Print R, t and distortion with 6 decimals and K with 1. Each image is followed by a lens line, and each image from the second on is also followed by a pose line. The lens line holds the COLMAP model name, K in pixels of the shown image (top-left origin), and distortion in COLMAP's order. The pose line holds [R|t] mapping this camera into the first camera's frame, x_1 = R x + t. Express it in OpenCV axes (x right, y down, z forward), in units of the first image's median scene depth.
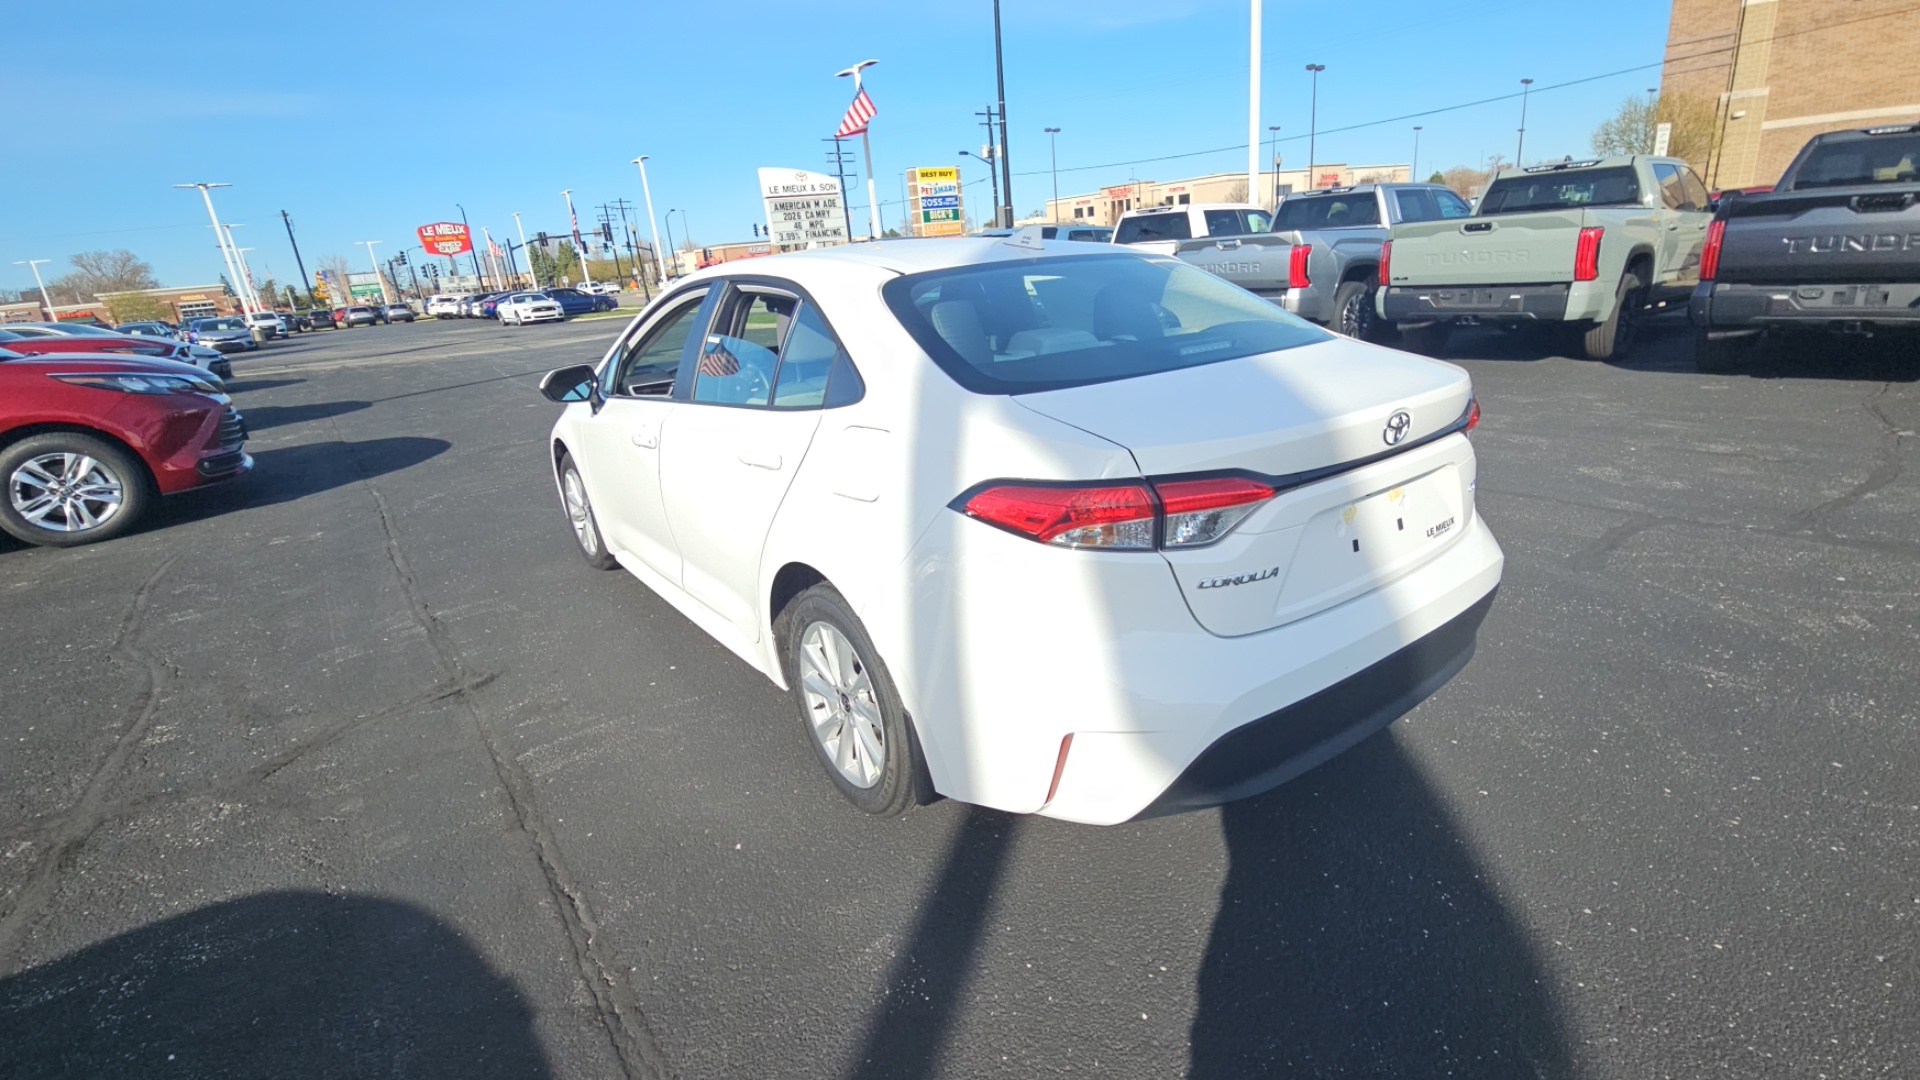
lens RADIAL K [[856.8, 0, 978.3], [0, 856.8, 542.7], [0, 0, 1]] dist [0.005170, -0.004512]
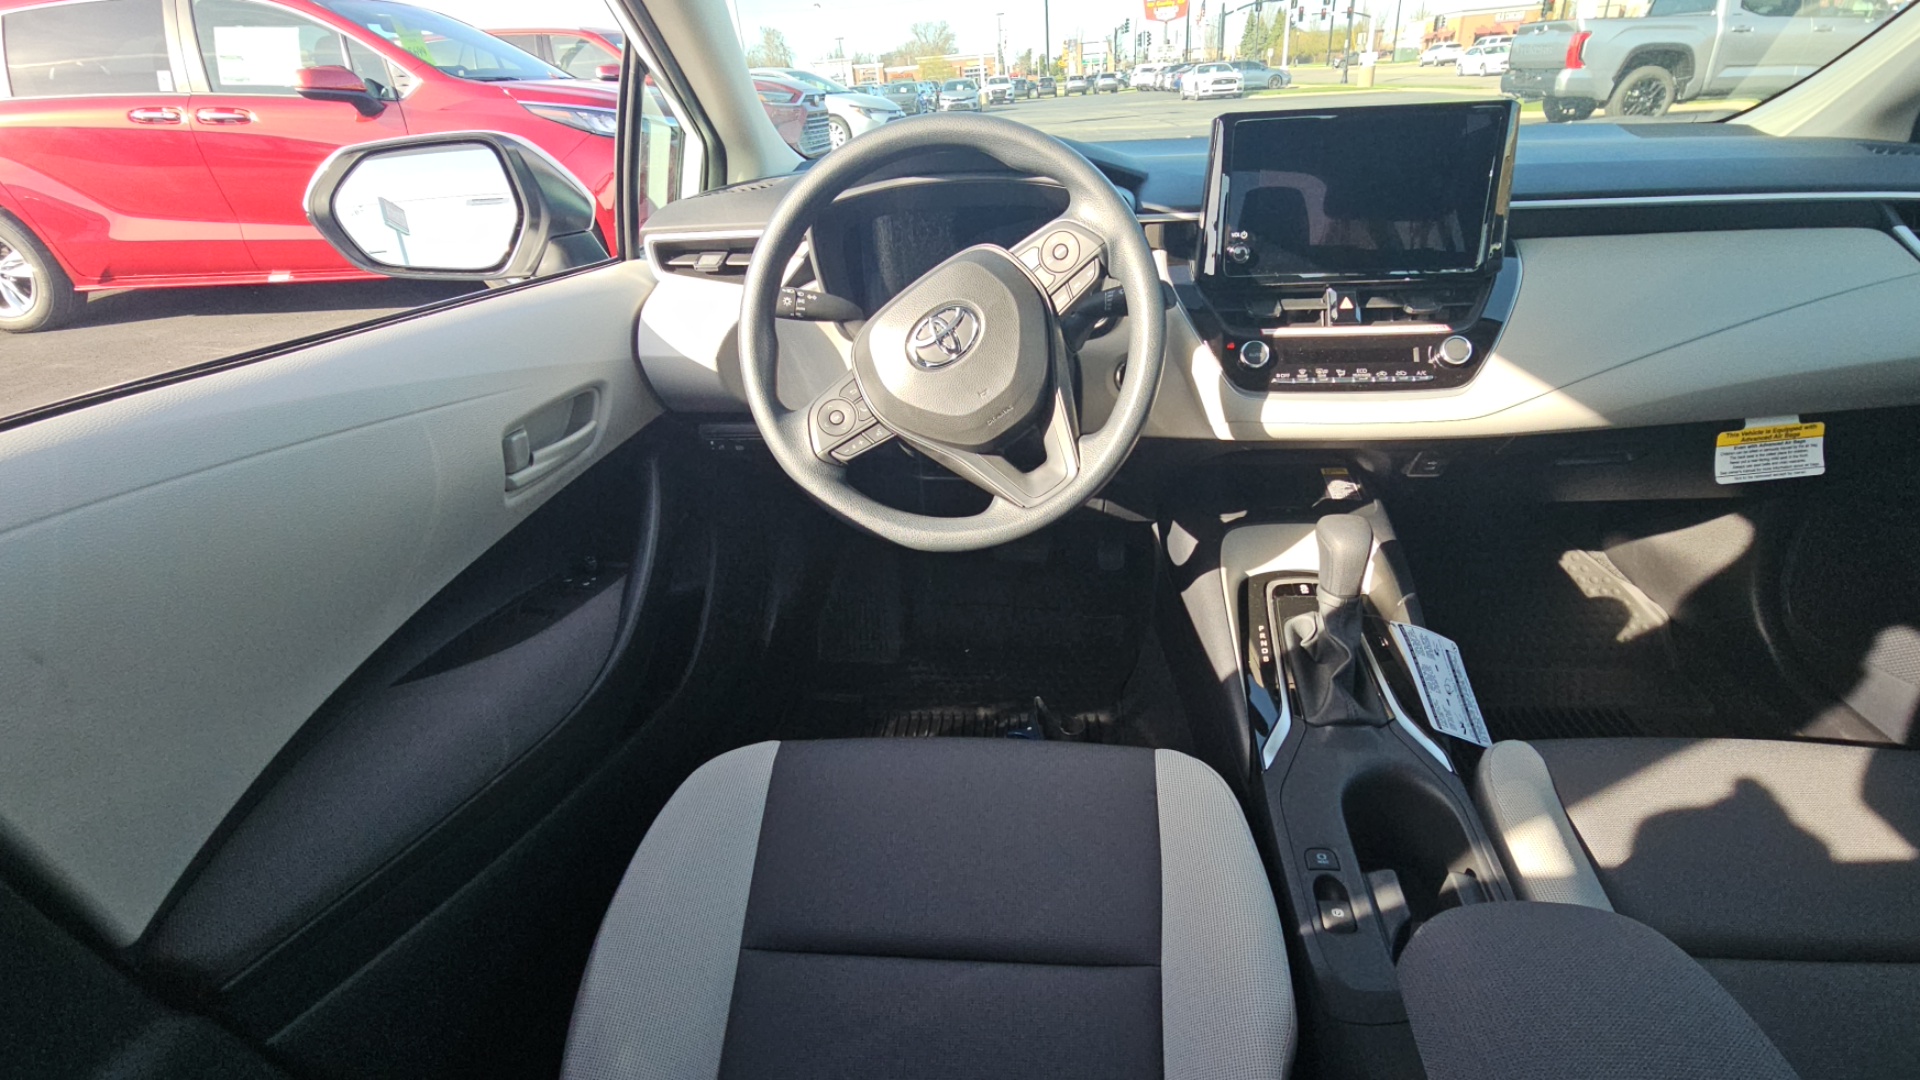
lens RADIAL K [[856.8, 0, 978.3], [0, 856.8, 542.7], [0, 0, 1]] dist [0.005170, -0.004512]
pose [[0.749239, 0.344317, -0.565762, -0.043618], [-0.213753, 0.934239, 0.285495, -0.053857], [0.626858, -0.092971, 0.773567, 0.242947]]
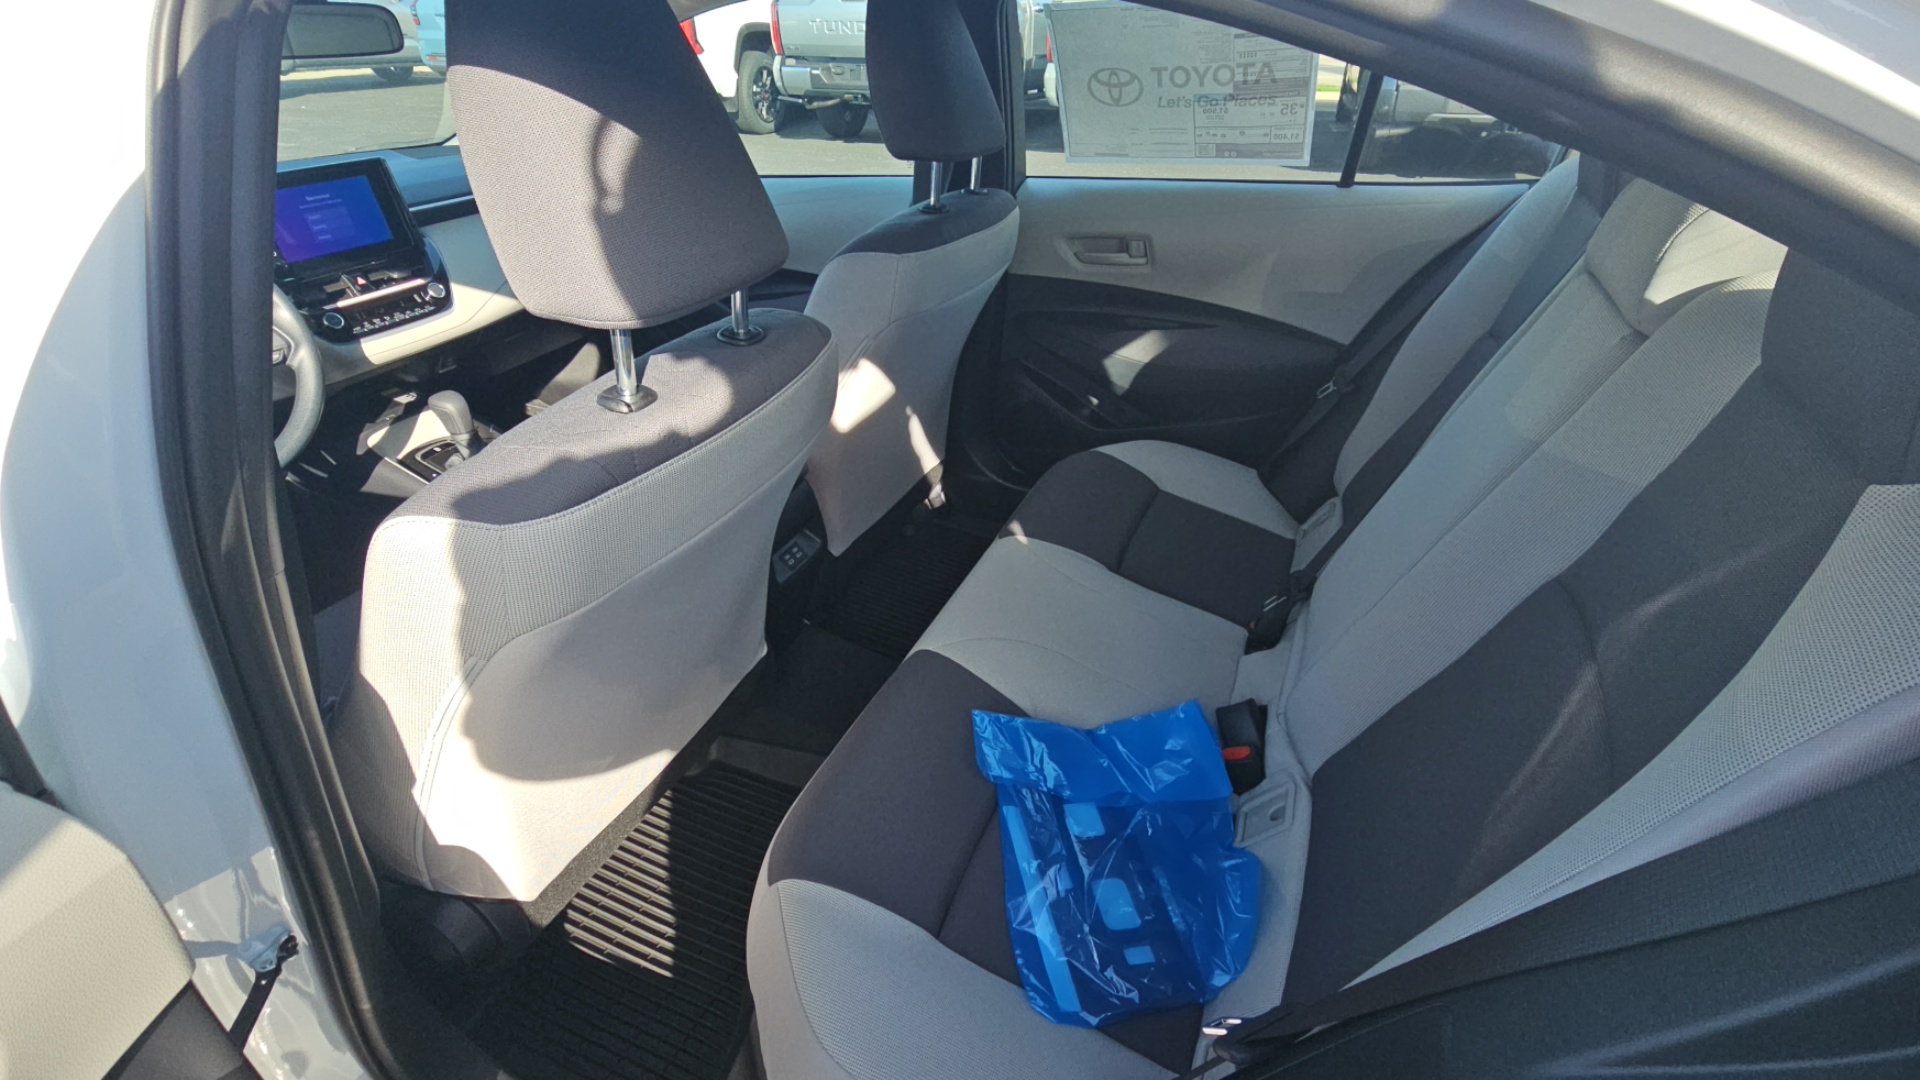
lens RADIAL K [[851.9, 0, 979.4], [0, 851.9, 548.5], [0, 0, 1]] dist [0.011870, -0.009696]
pose [[0.860858, -0.216262, 0.460601, -0.055638], [0.104828, 0.961147, 0.255357, -0.044529], [-0.497930, -0.171542, 0.850082, 0.171147]]
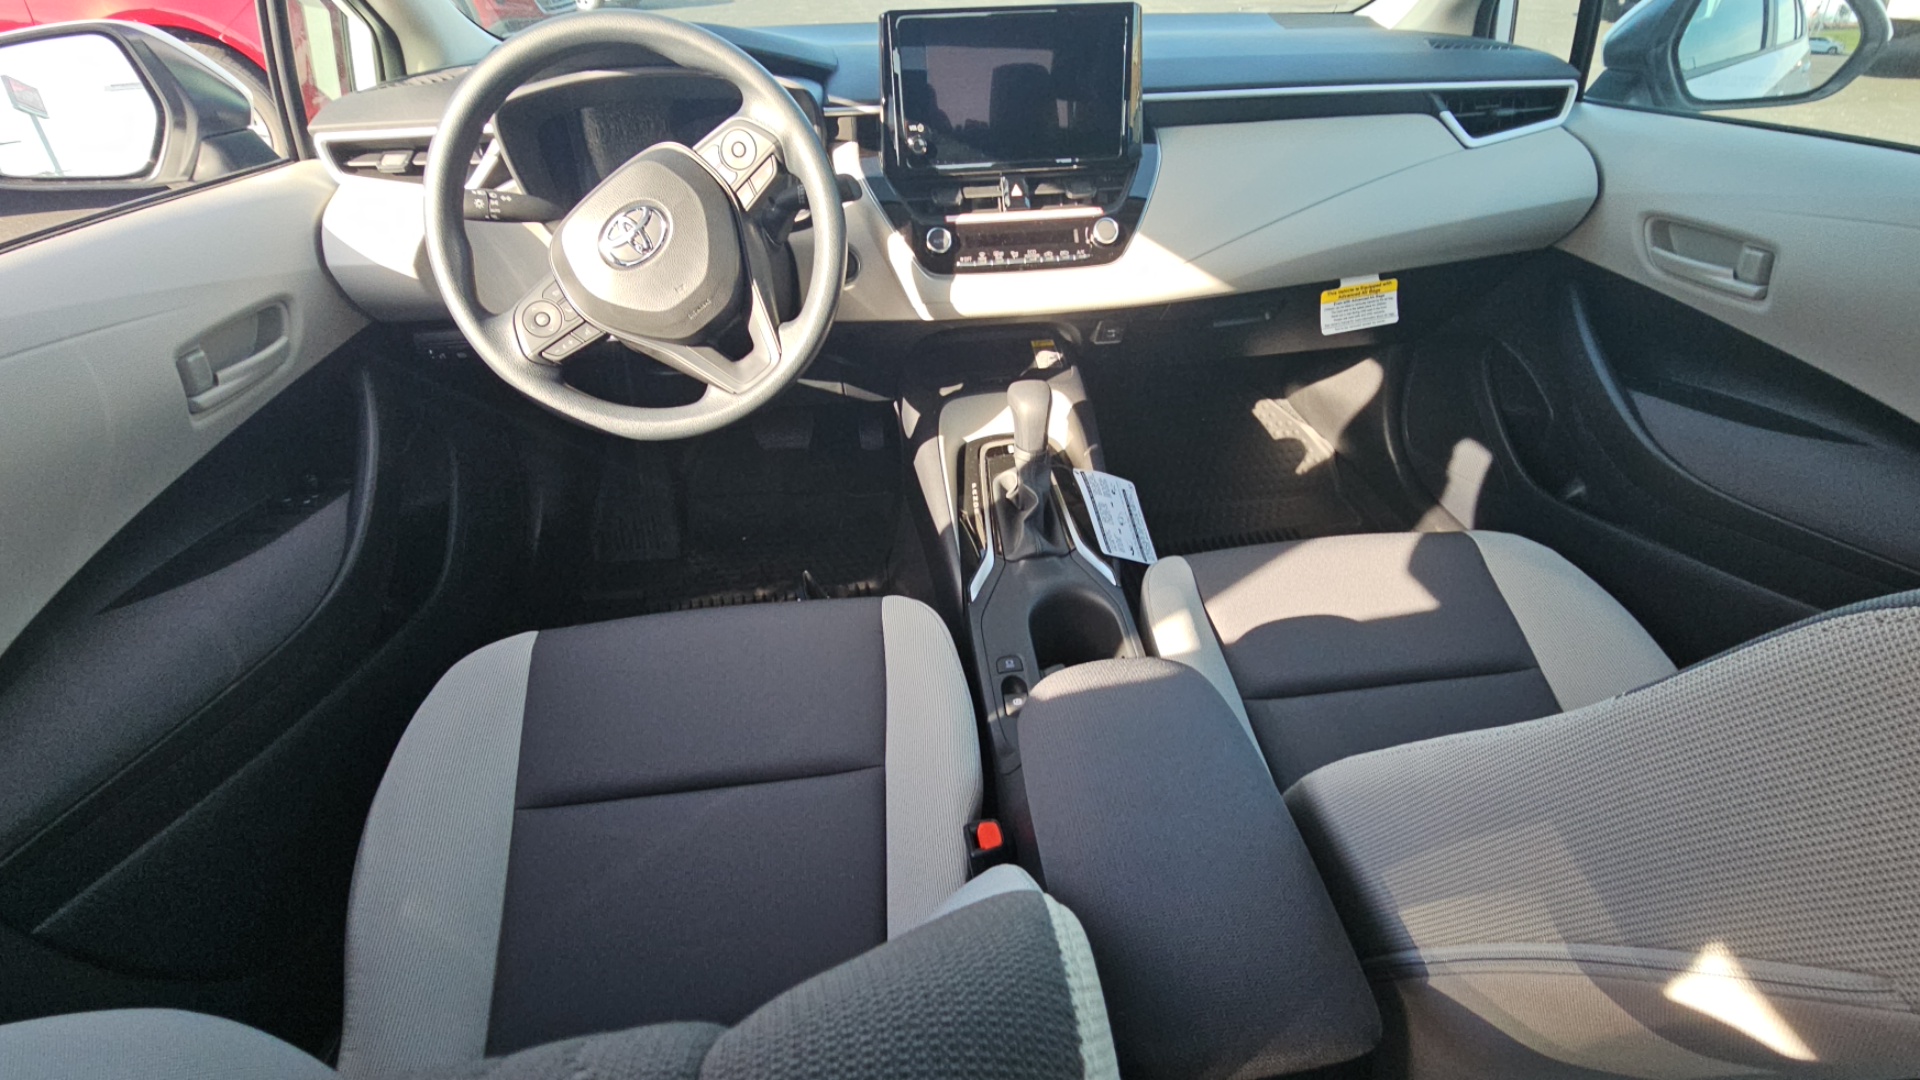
lens RADIAL K [[856.4, 0, 973.4], [0, 856.4, 545.9], [0, 0, 1]] dist [0.000766, -0.000651]
pose [[0.870749, 0.329440, -0.365055, -0.031945], [-0.190824, 0.910600, 0.366598, -0.056759], [0.453191, -0.249553, 0.855769, 0.240427]]
